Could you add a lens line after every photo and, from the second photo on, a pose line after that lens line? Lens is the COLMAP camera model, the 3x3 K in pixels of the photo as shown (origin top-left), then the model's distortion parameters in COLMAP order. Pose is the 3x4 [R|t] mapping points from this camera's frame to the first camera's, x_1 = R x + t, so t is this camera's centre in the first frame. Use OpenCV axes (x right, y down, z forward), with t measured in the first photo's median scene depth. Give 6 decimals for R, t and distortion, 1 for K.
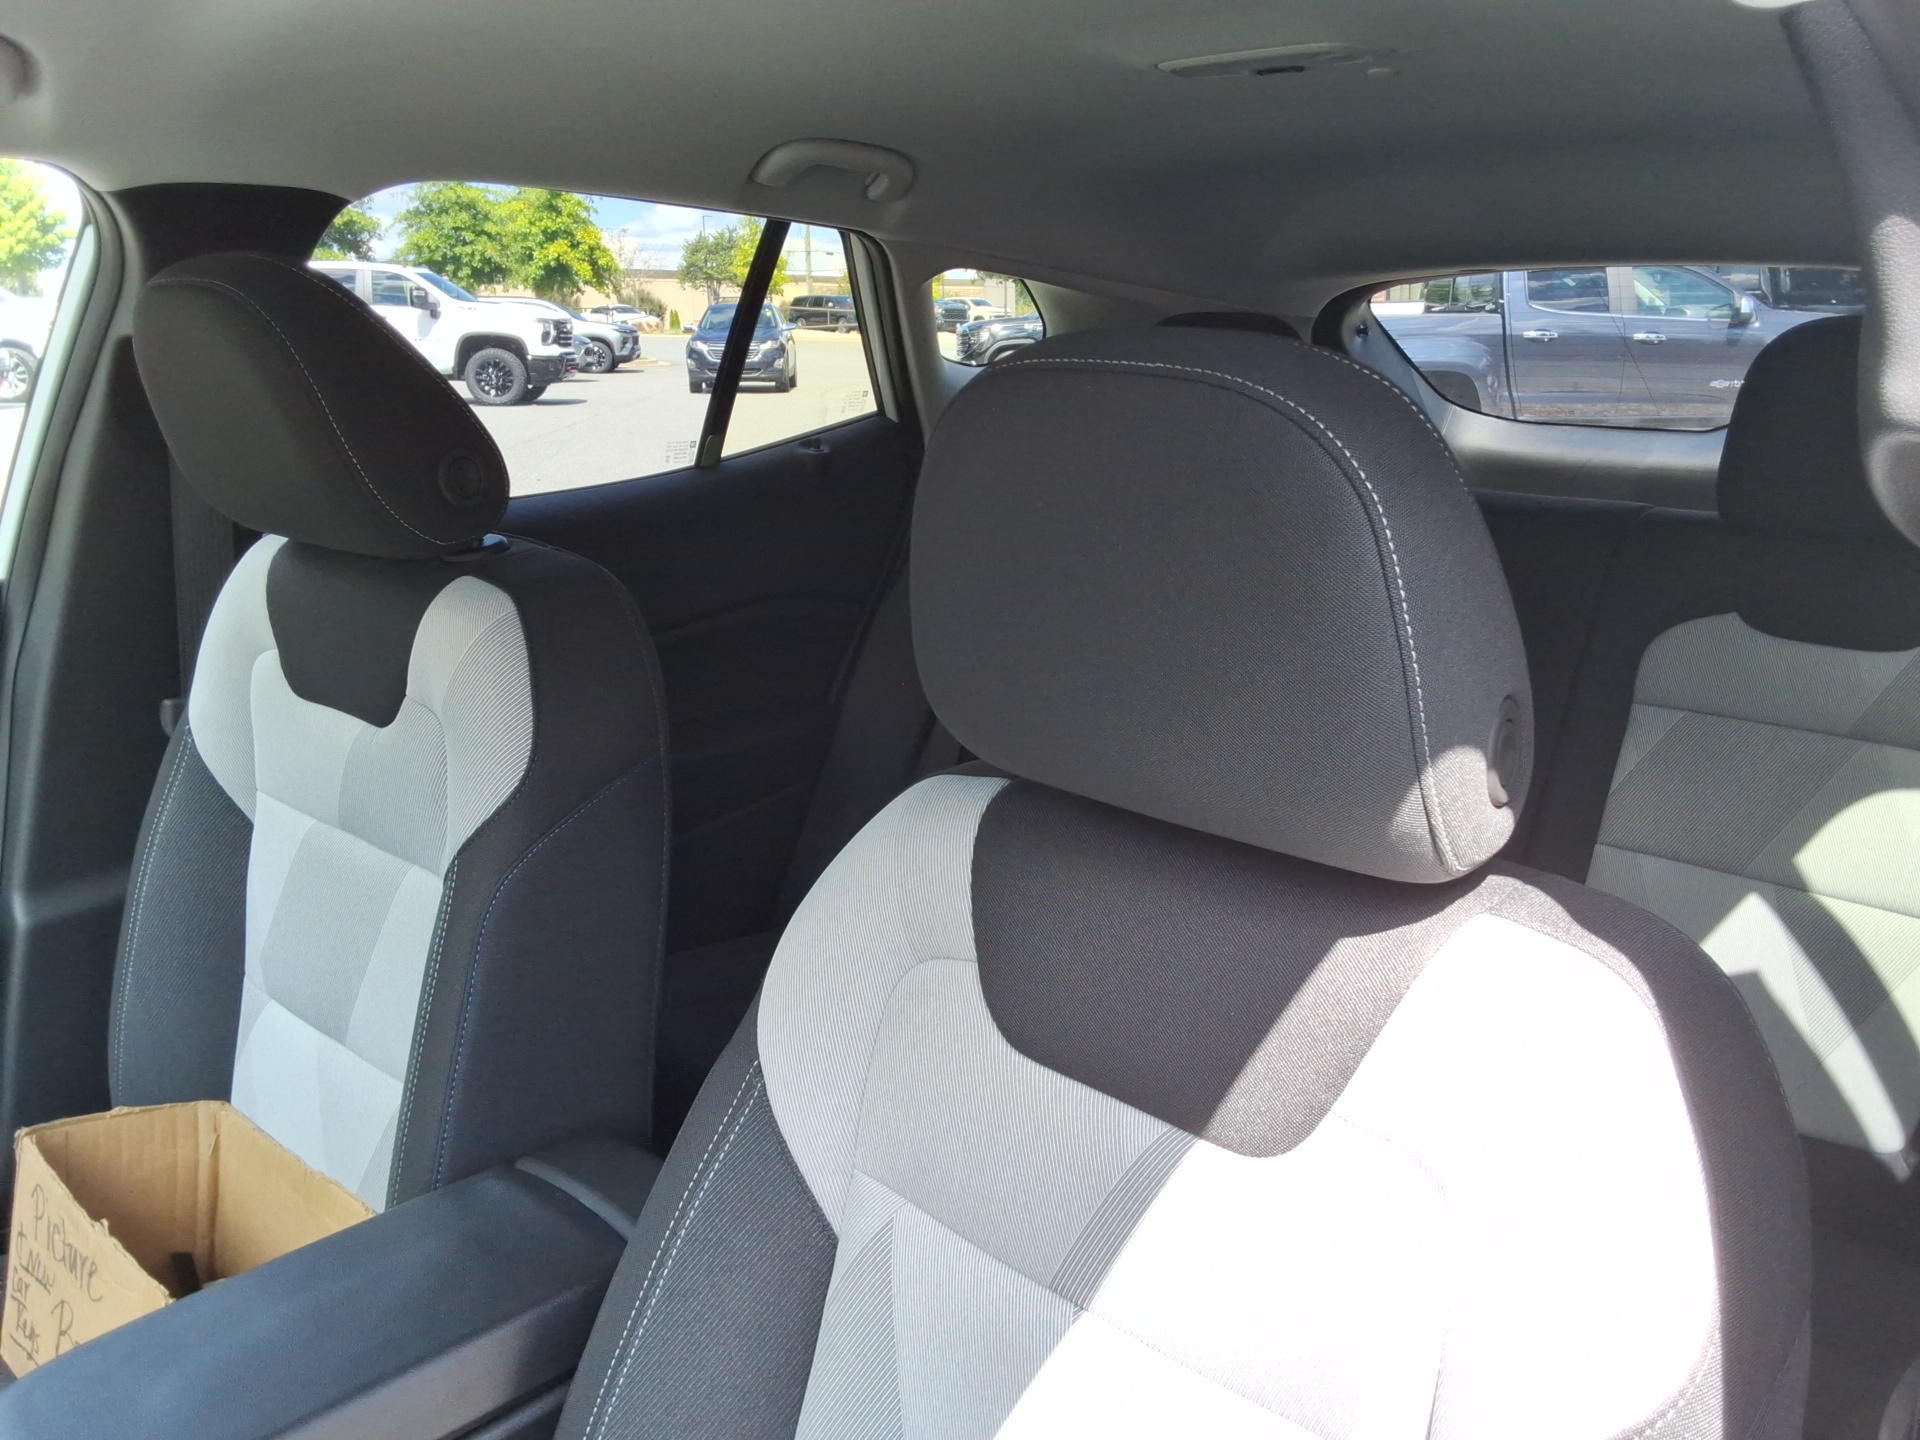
lens RADIAL K [[1560.1, 0, 971.3], [0, 1560.1, 708.5], [0, 0, 1]] dist [0.112019, -0.194087]
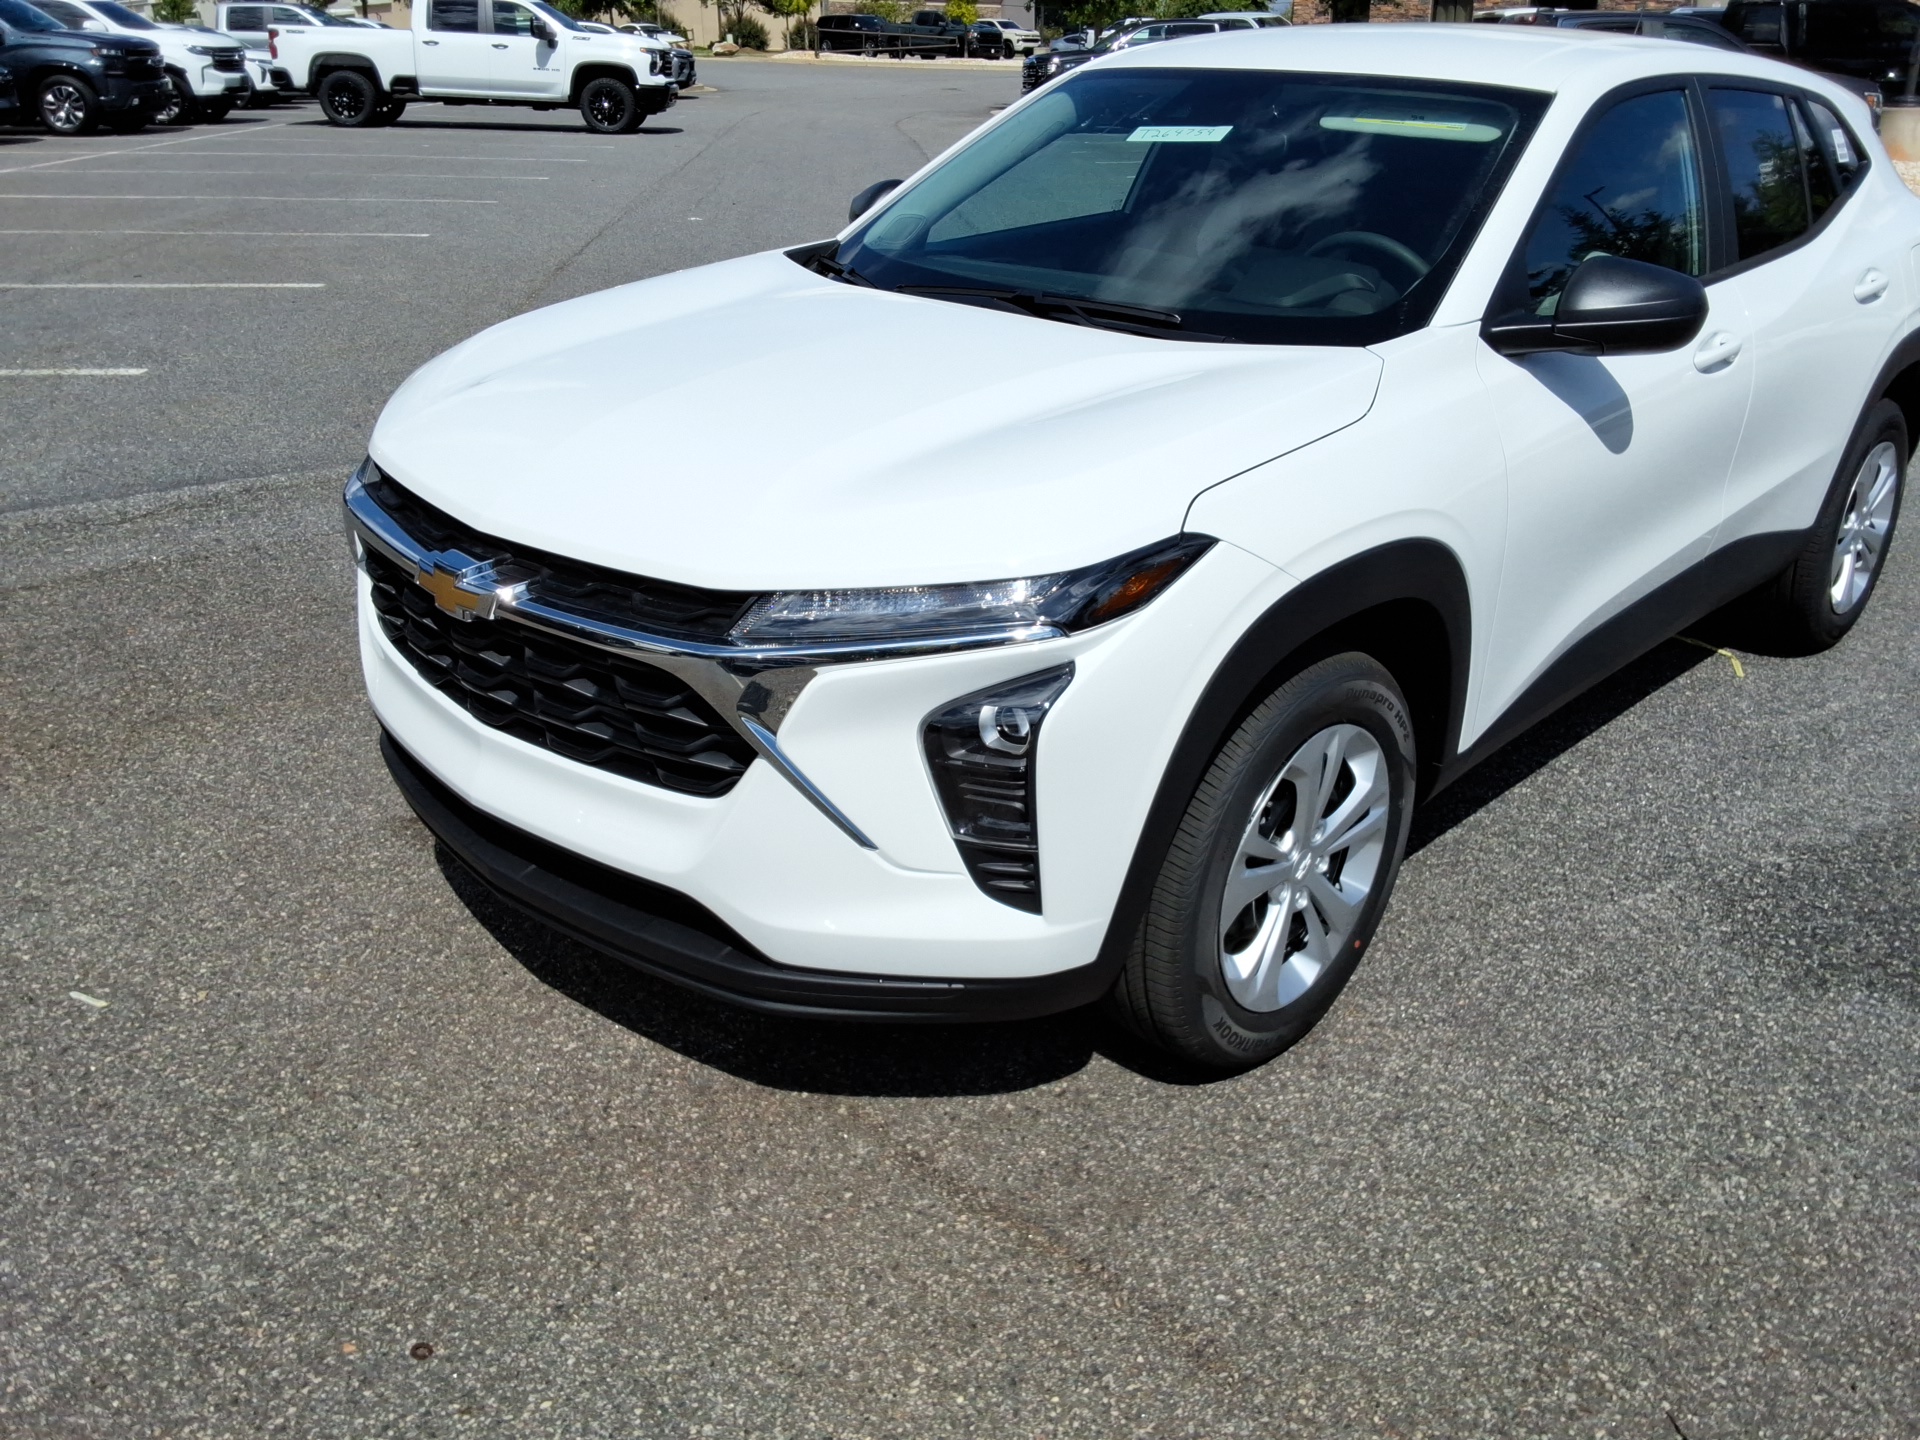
lens RADIAL K [[1573.4, 0, 968.4], [0, 1573.4, 694.8], [0, 0, 1]] dist [0.115201, -0.192358]
pose [[0.999930, 0.011094, 0.004103, -0.032147], [-0.011578, 0.988975, 0.147628, 0.013331], [-0.002420, -0.147666, 0.989034, -0.077202]]
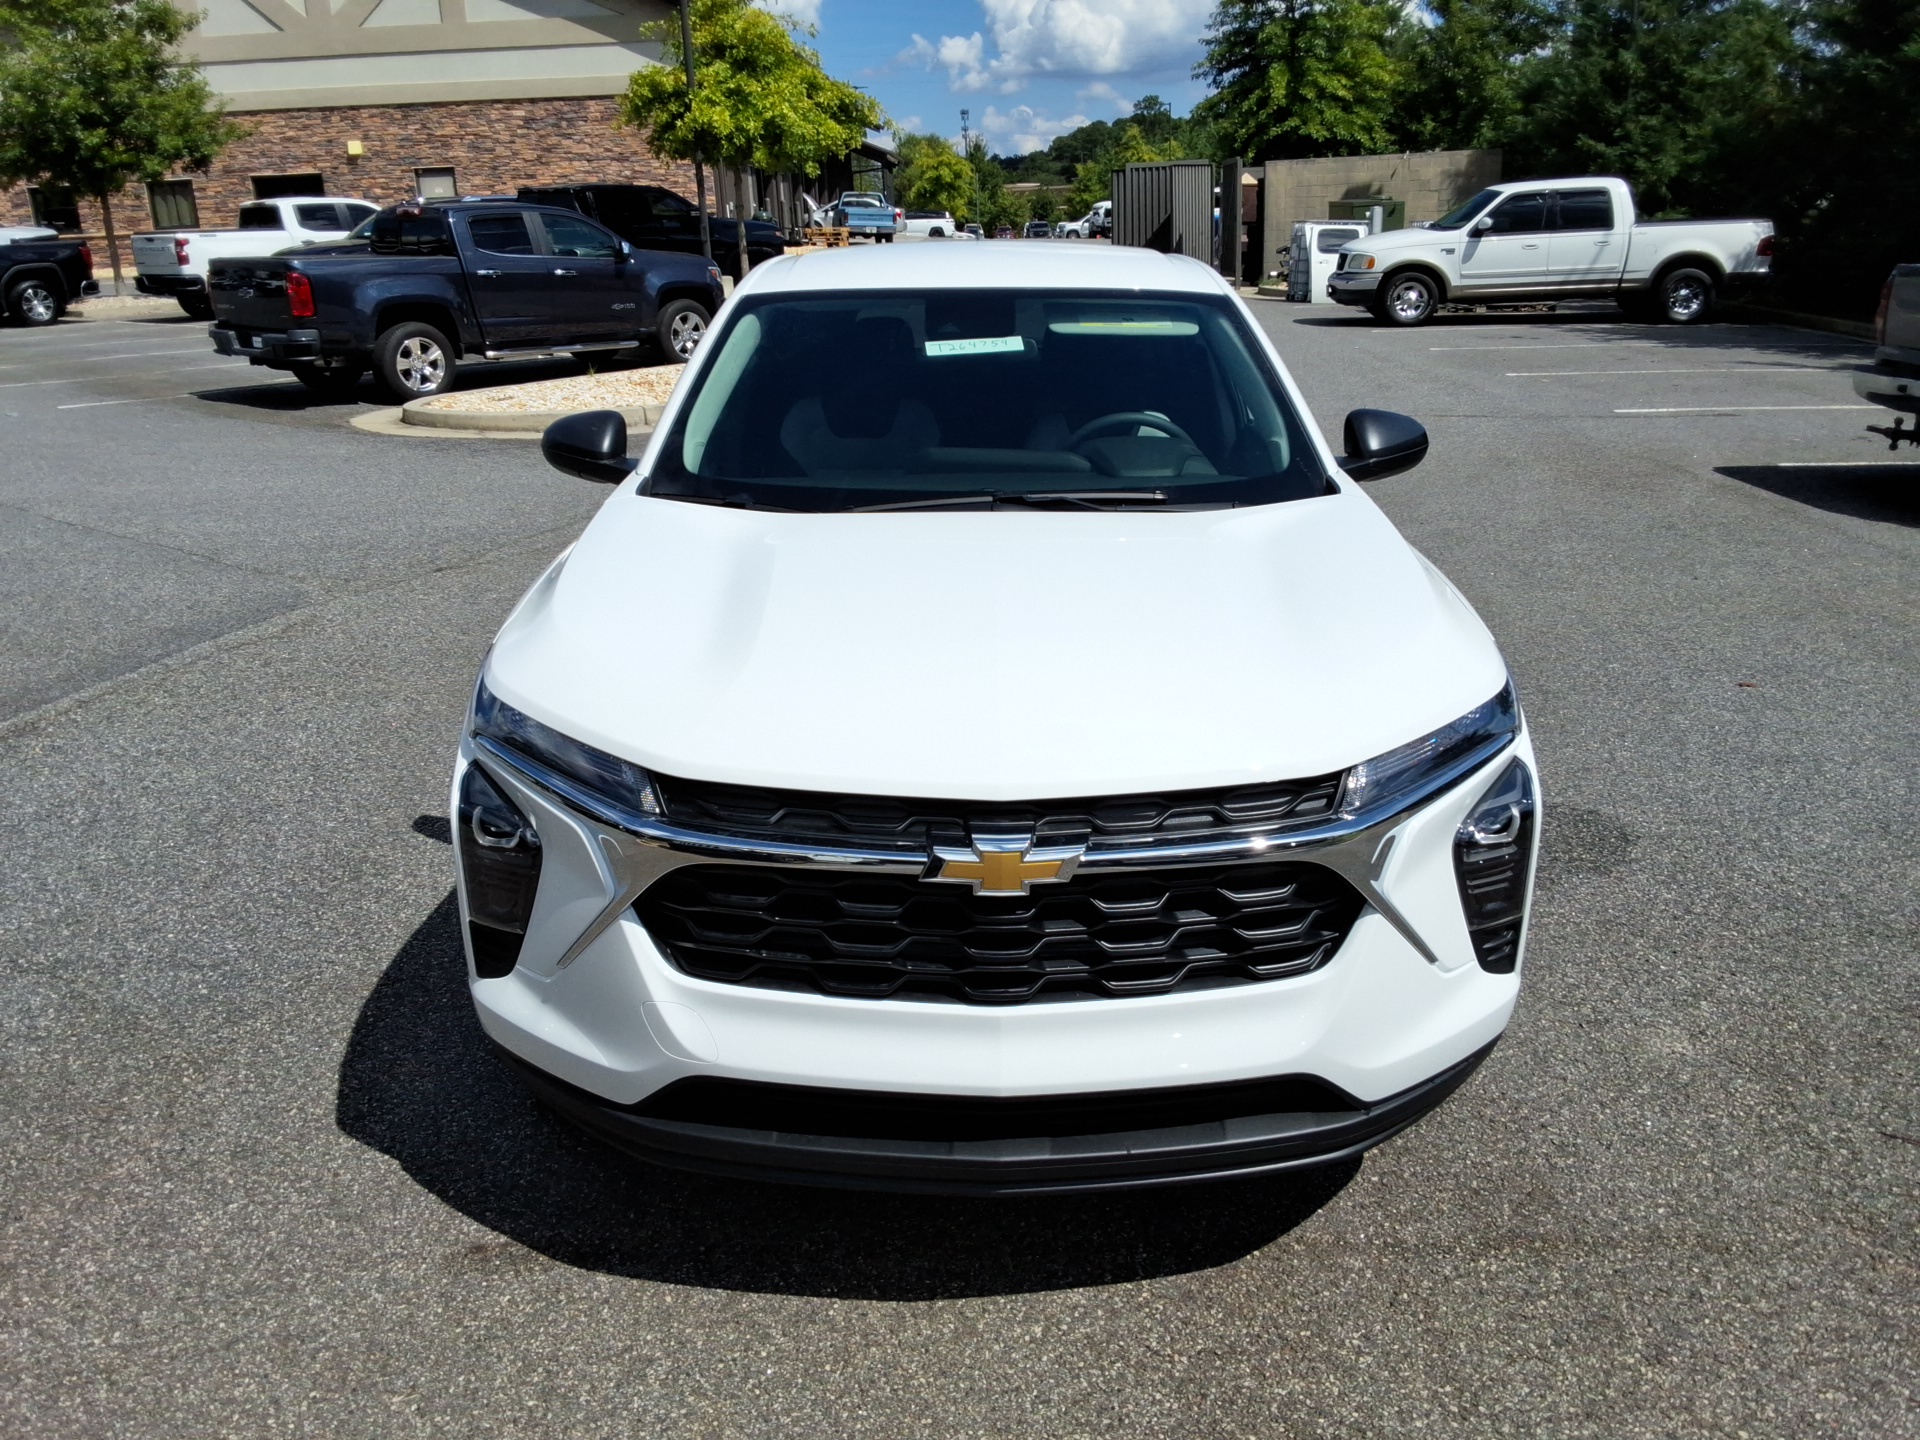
lens RADIAL K [[1573.4, 0, 968.4], [0, 1573.4, 694.8], [0, 0, 1]] dist [0.115201, -0.192358]
pose [[0.714807, -0.210525, 0.666881, -0.088259], [0.181358, 0.976791, 0.113969, 0.005832], [-0.675396, 0.039479, 0.736397, -0.057938]]
